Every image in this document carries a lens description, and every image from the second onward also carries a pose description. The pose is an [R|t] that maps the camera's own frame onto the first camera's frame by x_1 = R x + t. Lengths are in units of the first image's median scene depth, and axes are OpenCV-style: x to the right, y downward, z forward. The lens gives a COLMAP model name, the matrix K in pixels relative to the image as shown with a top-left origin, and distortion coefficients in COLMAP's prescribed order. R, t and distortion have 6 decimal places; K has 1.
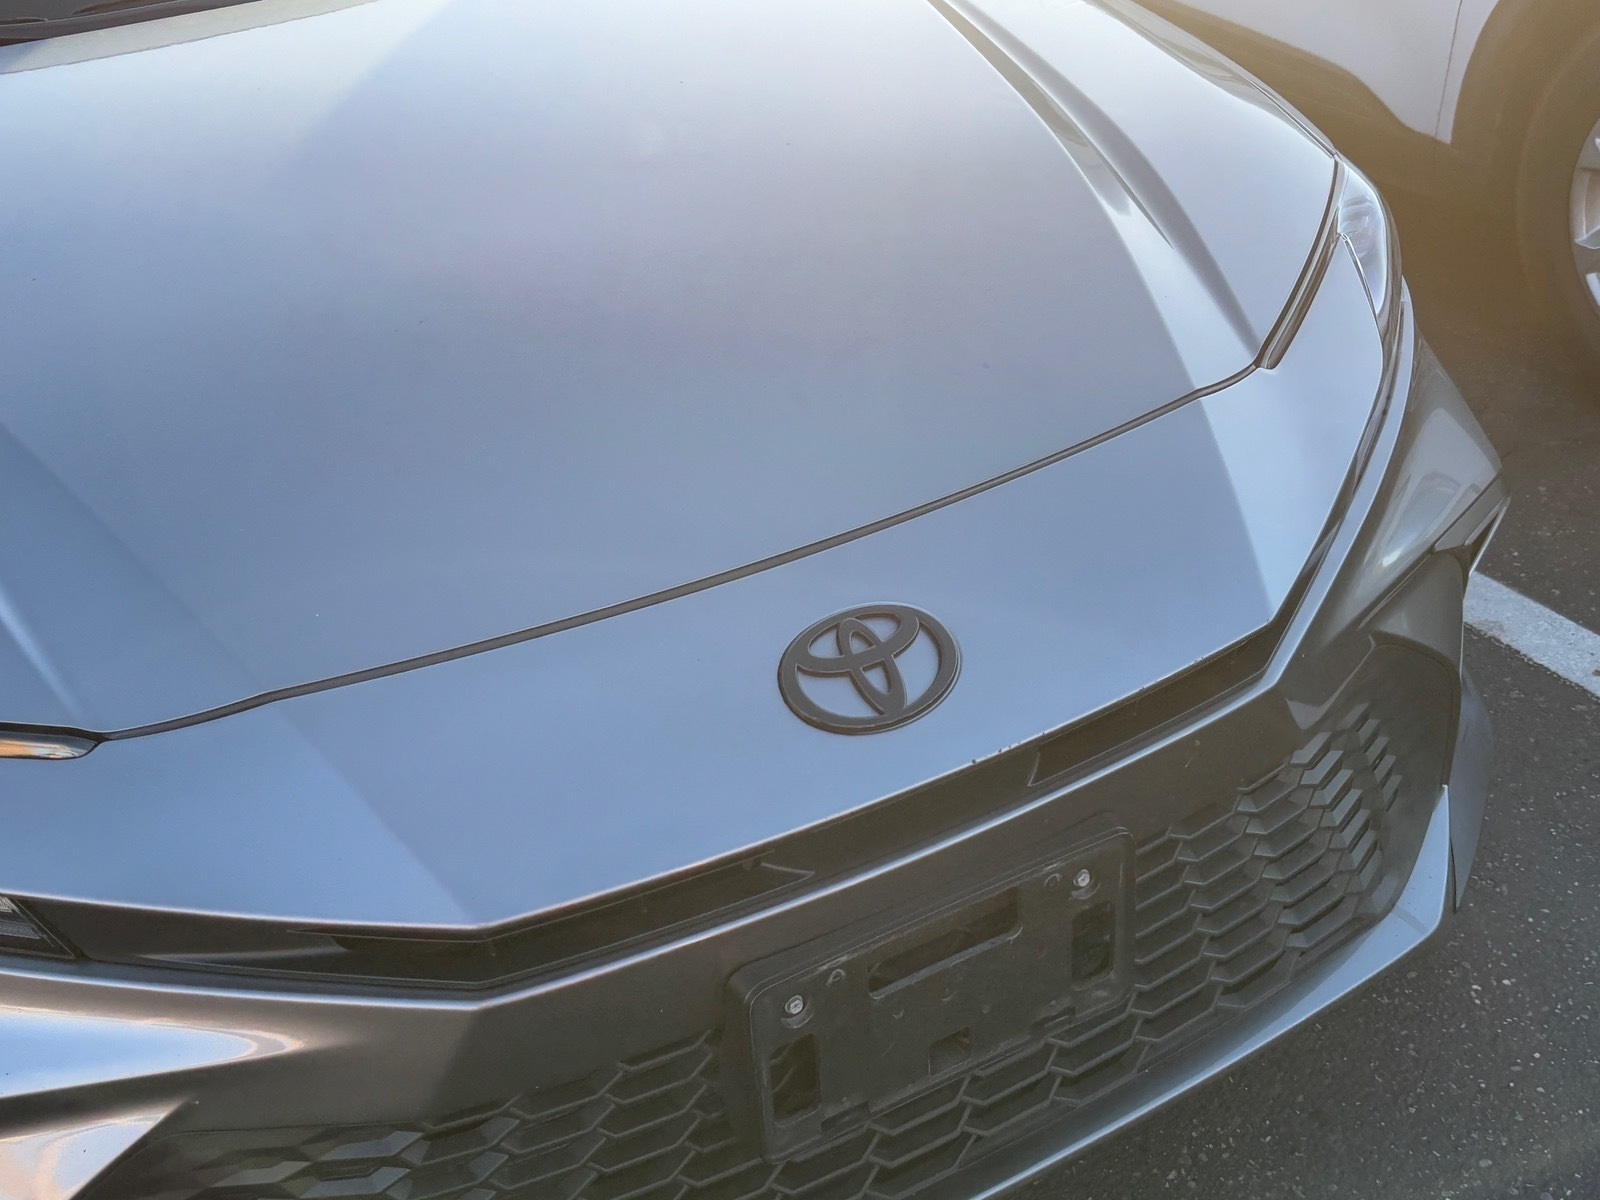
lens RADIAL K [[1958.2, 0, 800.0], [0, 1958.2, 600.0], [0, 0, 1]] dist [0.192858, 0.003800]
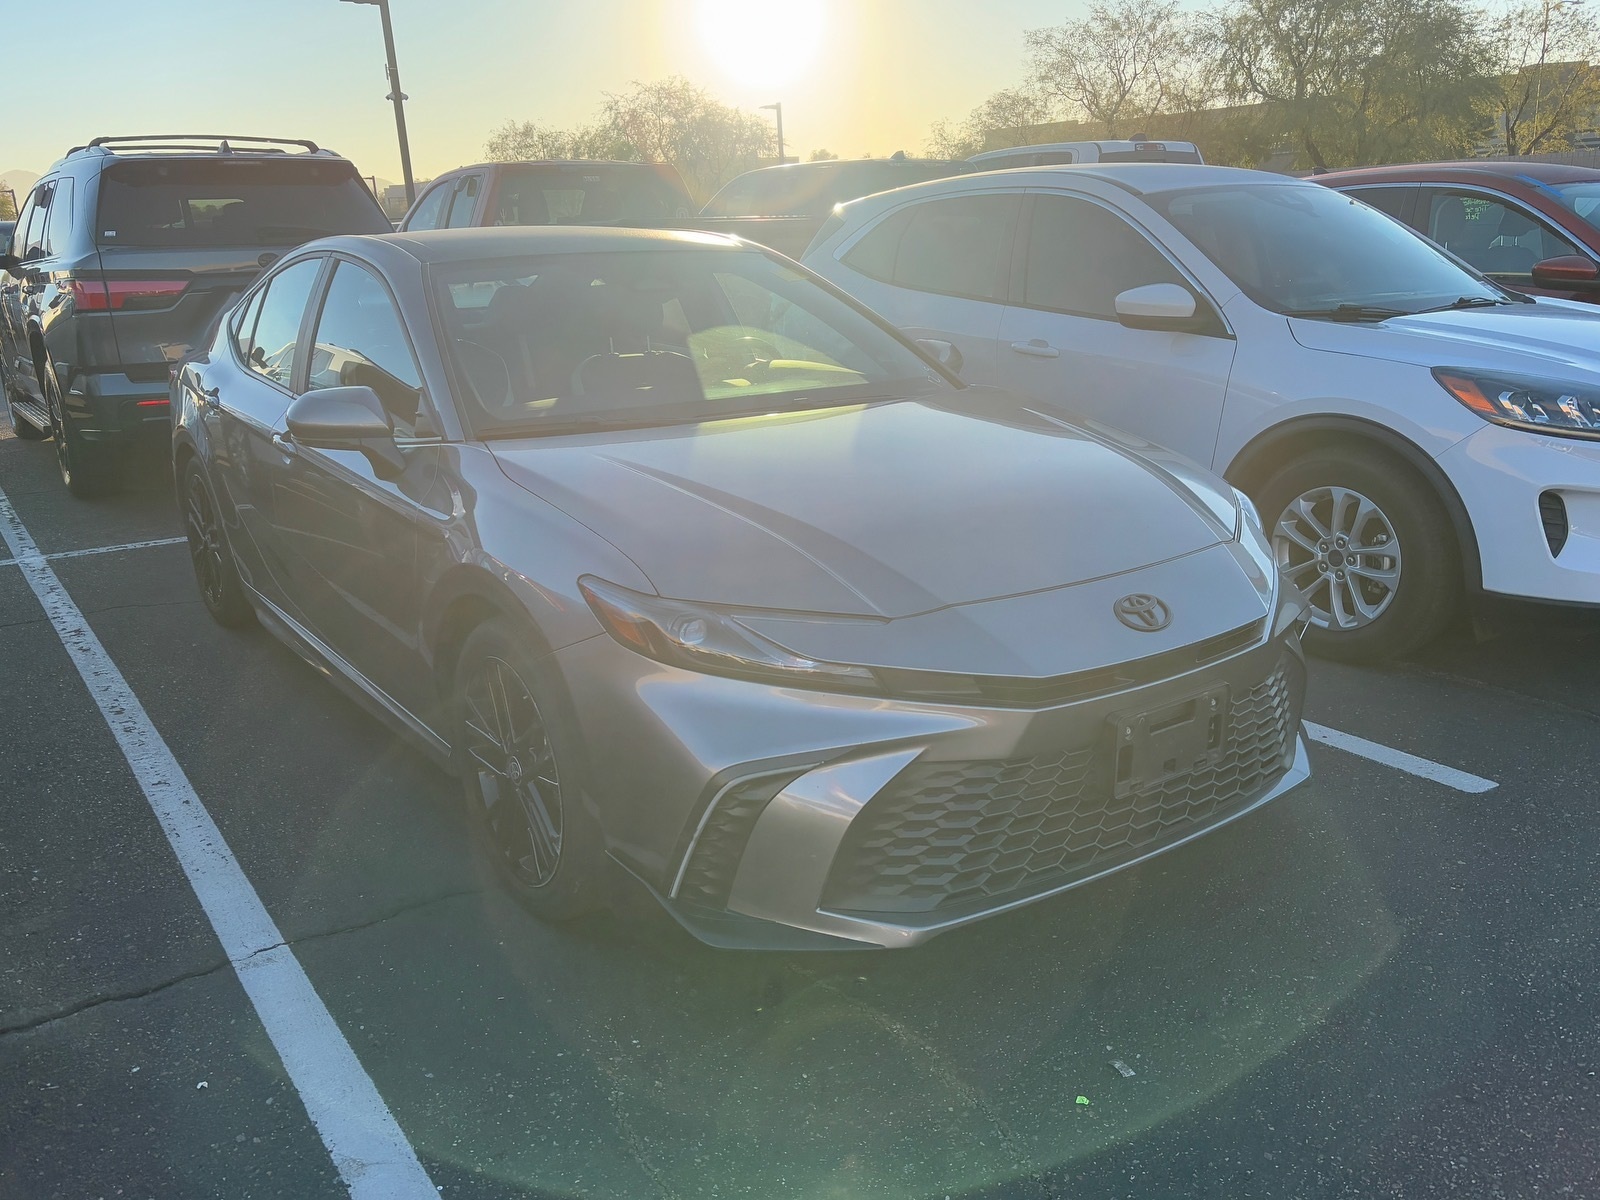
lens RADIAL K [[1347.1, 0, 800.0], [0, 1347.1, 600.0], [0, 0, 1]] dist [0.000745, -0.000070]
pose [[0.993257, 0.021208, 0.113977, -0.651392], [0.009188, 0.965633, -0.259747, 0.499379], [-0.115569, 0.259043, 0.958927, -0.748155]]
